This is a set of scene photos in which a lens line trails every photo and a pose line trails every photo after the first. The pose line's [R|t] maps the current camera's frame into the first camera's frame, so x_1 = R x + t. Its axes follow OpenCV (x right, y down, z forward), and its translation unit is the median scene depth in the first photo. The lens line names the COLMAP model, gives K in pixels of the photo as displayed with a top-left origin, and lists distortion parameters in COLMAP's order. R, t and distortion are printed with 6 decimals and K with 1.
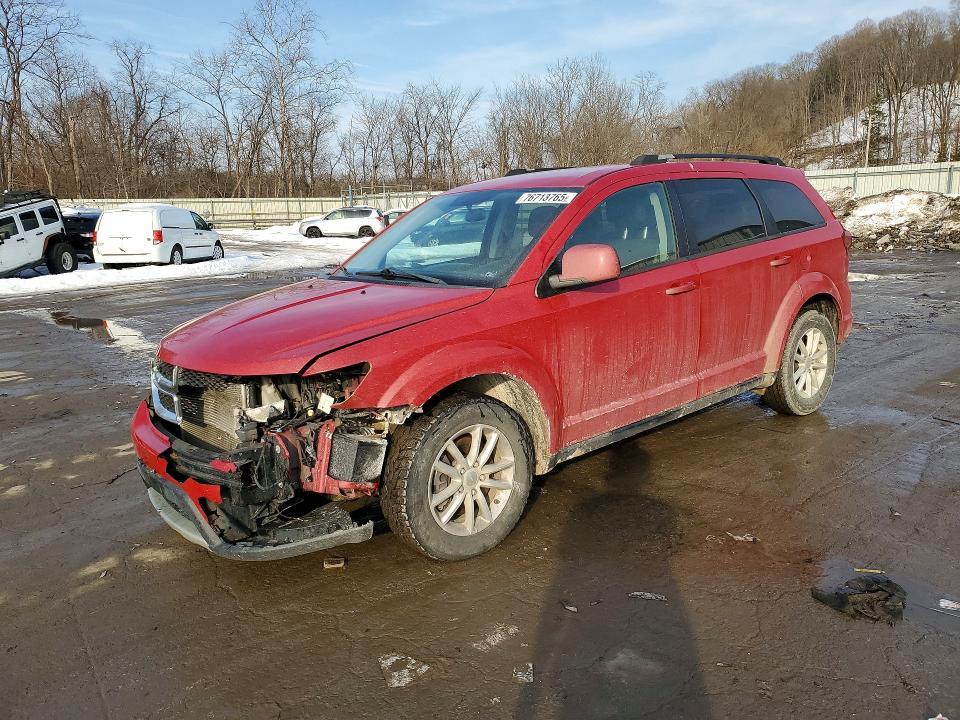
lens RADIAL K [[786.9, 0, 476.5], [0, 786.9, 362.7], [0, 0, 1]] dist [0.006577, 0.004907]
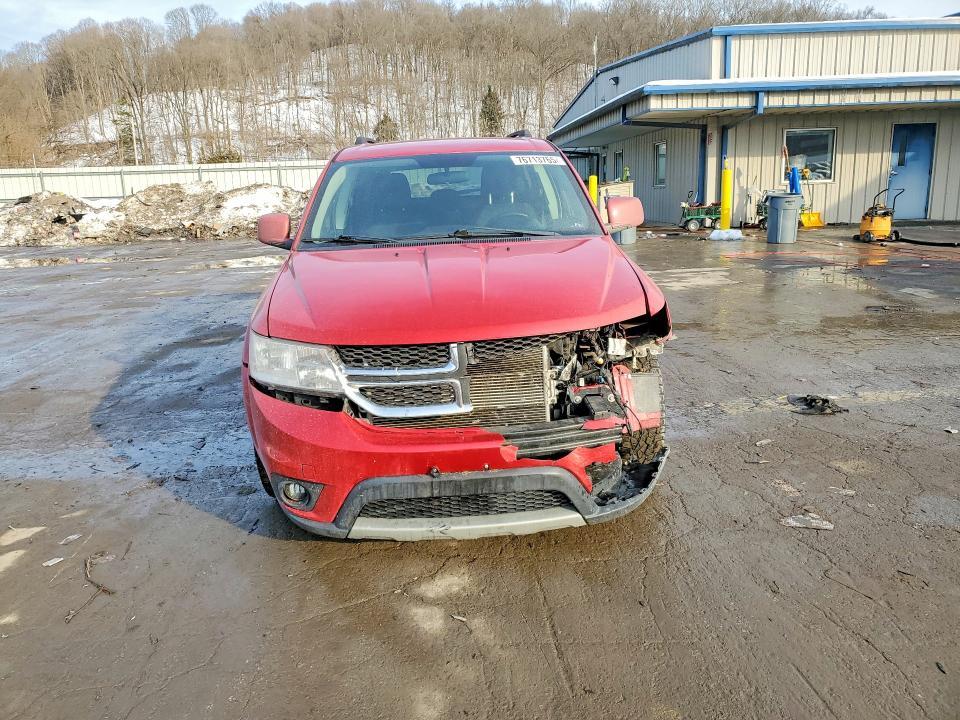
lens RADIAL K [[786.9, 0, 477.9], [0, 786.9, 359.5], [0, 0, 1]] dist [0.006577, 0.004907]
pose [[0.577572, -0.163309, 0.799838, -0.103026], [0.169535, 0.982420, 0.078165, -0.003889], [-0.798541, 0.090454, 0.595105, 0.049294]]
